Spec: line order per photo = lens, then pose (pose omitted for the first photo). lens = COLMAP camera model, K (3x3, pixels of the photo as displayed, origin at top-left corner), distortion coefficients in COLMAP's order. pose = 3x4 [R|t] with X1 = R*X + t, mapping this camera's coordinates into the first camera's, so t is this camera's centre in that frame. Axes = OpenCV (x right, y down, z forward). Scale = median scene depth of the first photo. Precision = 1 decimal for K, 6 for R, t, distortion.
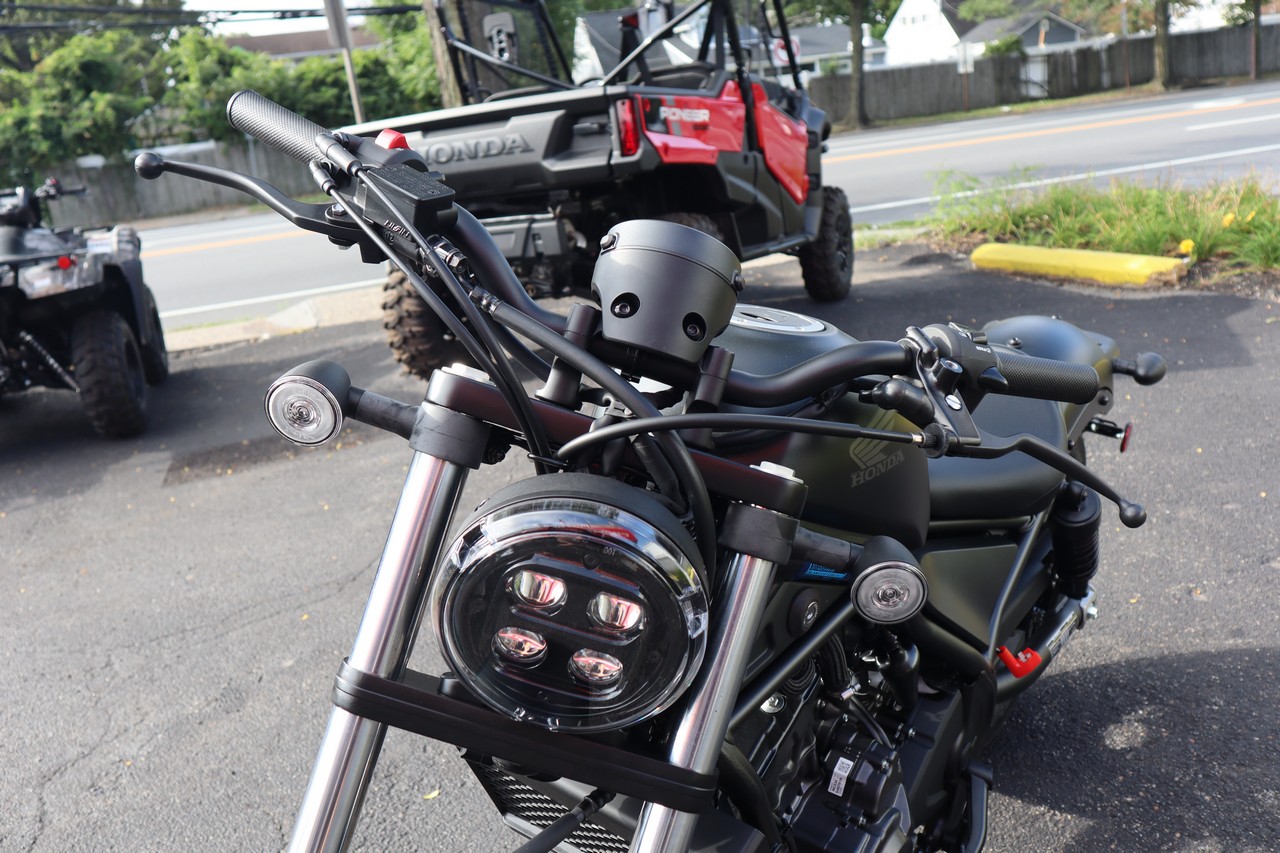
lens RADIAL K [[1163.9, 0, 646.7], [0, 1163.9, 419.2], [0, 0, 1]] dist [-0.041241, 0.057132]
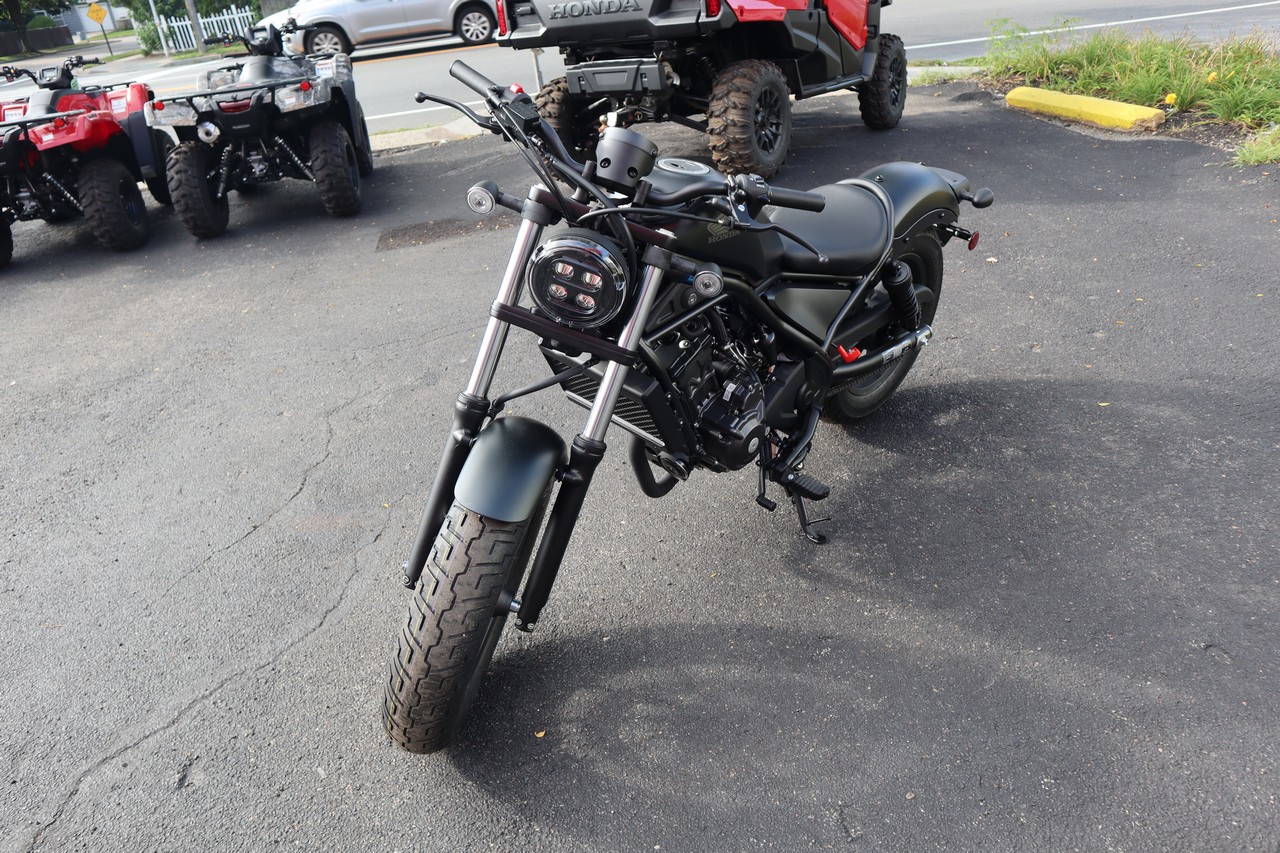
lens RADIAL K [[964.1, 0, 632.3], [0, 964.1, 440.1], [0, 0, 1]] dist [-0.086931, 0.046334]
pose [[0.991476, 0.068827, -0.110631, 0.070948], [-0.041998, 0.972592, 0.228695, 0.002228], [0.123339, -0.222099, 0.967192, -0.259468]]
